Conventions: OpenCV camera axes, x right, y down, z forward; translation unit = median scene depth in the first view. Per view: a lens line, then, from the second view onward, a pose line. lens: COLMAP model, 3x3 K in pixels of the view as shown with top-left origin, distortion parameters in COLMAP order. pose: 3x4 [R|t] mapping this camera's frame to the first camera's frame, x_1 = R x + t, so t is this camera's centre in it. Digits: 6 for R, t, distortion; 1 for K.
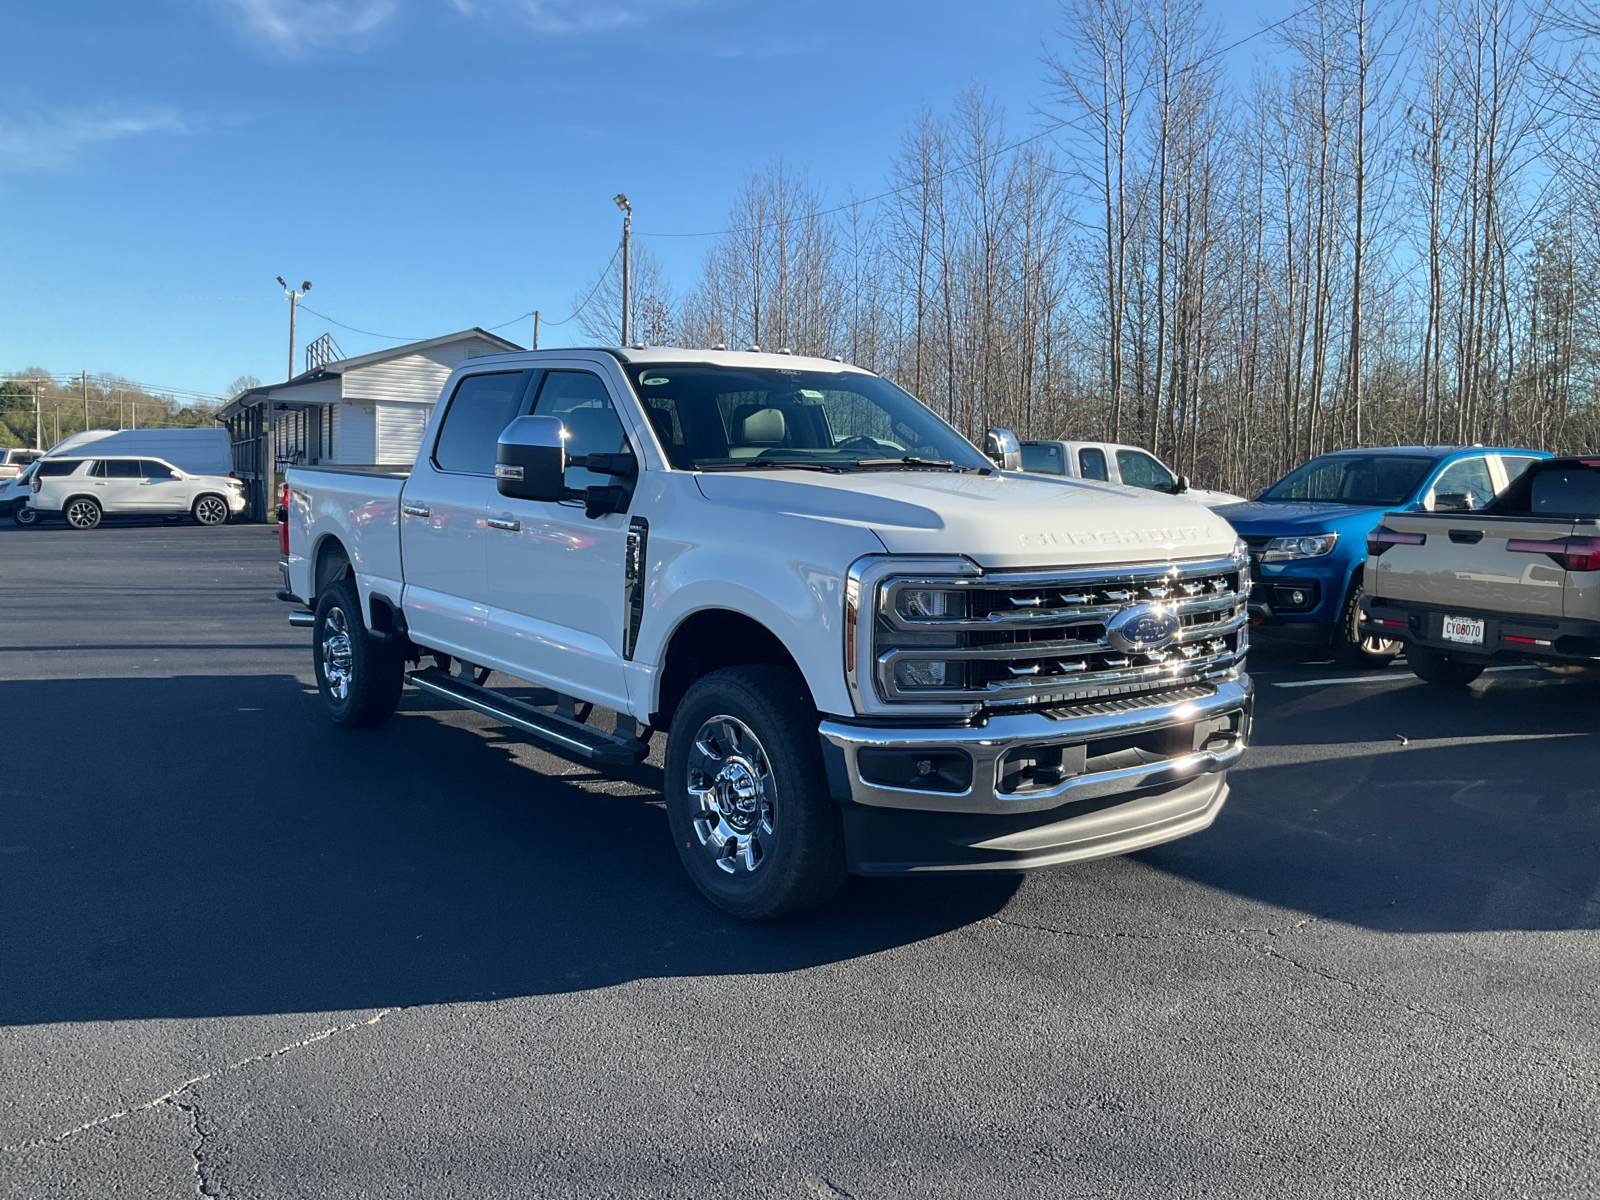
lens RADIAL K [[1334.5, 0, 778.2], [0, 1334.5, 602.6], [0, 0, 1]] dist [0.005873, -0.103247]
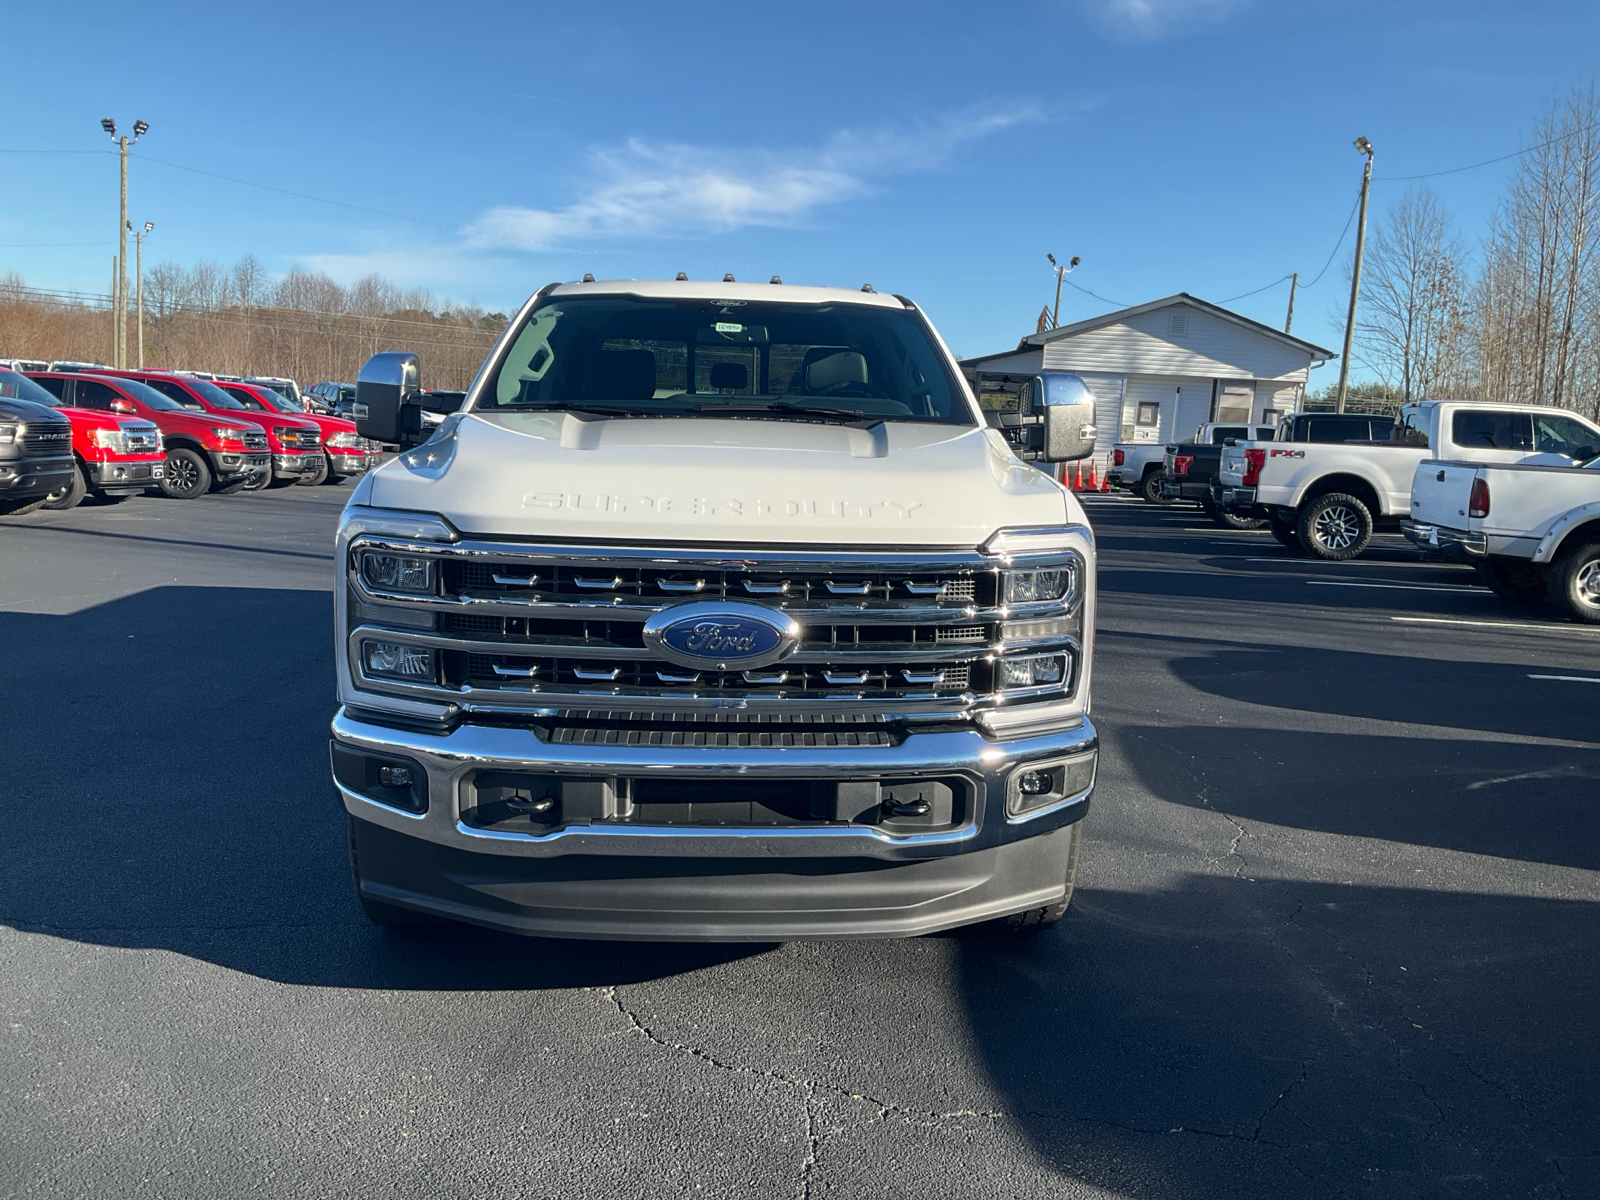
lens RADIAL K [[1334.5, 0, 778.2], [0, 1334.5, 602.6], [0, 0, 1]] dist [0.005873, -0.103247]
pose [[0.823530, 0.080865, -0.561479, 0.695340], [-0.070881, 0.996699, 0.039583, -0.027295], [0.562827, 0.007200, 0.826544, 0.434734]]
